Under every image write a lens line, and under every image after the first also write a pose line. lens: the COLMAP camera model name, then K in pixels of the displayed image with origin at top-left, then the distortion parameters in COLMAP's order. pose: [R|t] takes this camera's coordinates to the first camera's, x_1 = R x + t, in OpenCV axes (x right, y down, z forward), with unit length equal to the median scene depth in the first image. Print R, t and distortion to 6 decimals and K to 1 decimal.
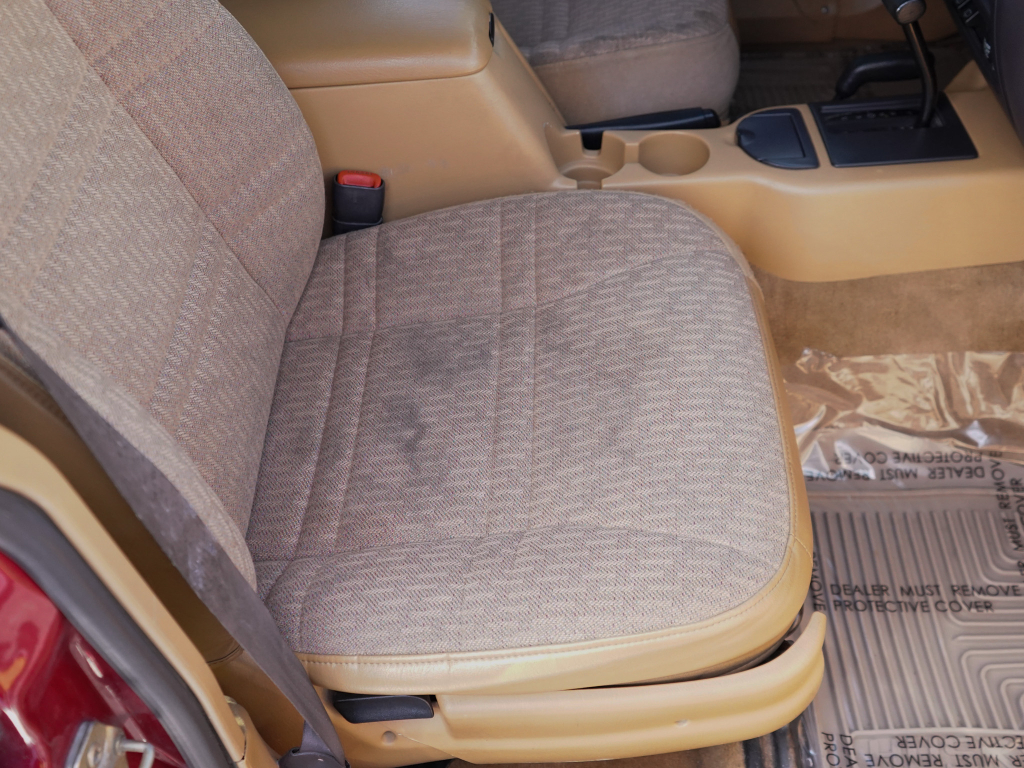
lens RADIAL K [[1088.3, 0, 513.3], [0, 1088.3, 386.2], [0, 0, 1]] dist [-0.020333, 0.000000]
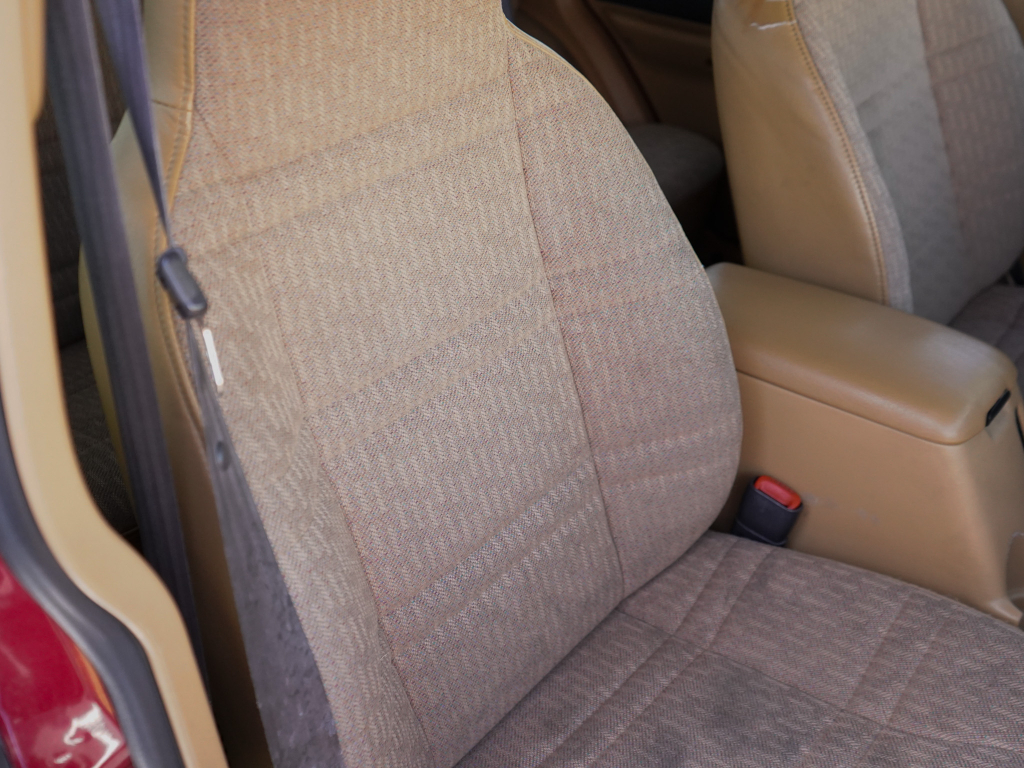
lens RADIAL K [[1088.3, 0, 511.5], [0, 1088.3, 381.3], [0, 0, 1]] dist [-0.020333, 0.000000]
pose [[0.765900, 0.396353, -0.506262, 0.116343], [-0.496670, 0.864747, -0.074378, -0.098831], [0.408309, 0.308411, 0.859166, 0.113290]]
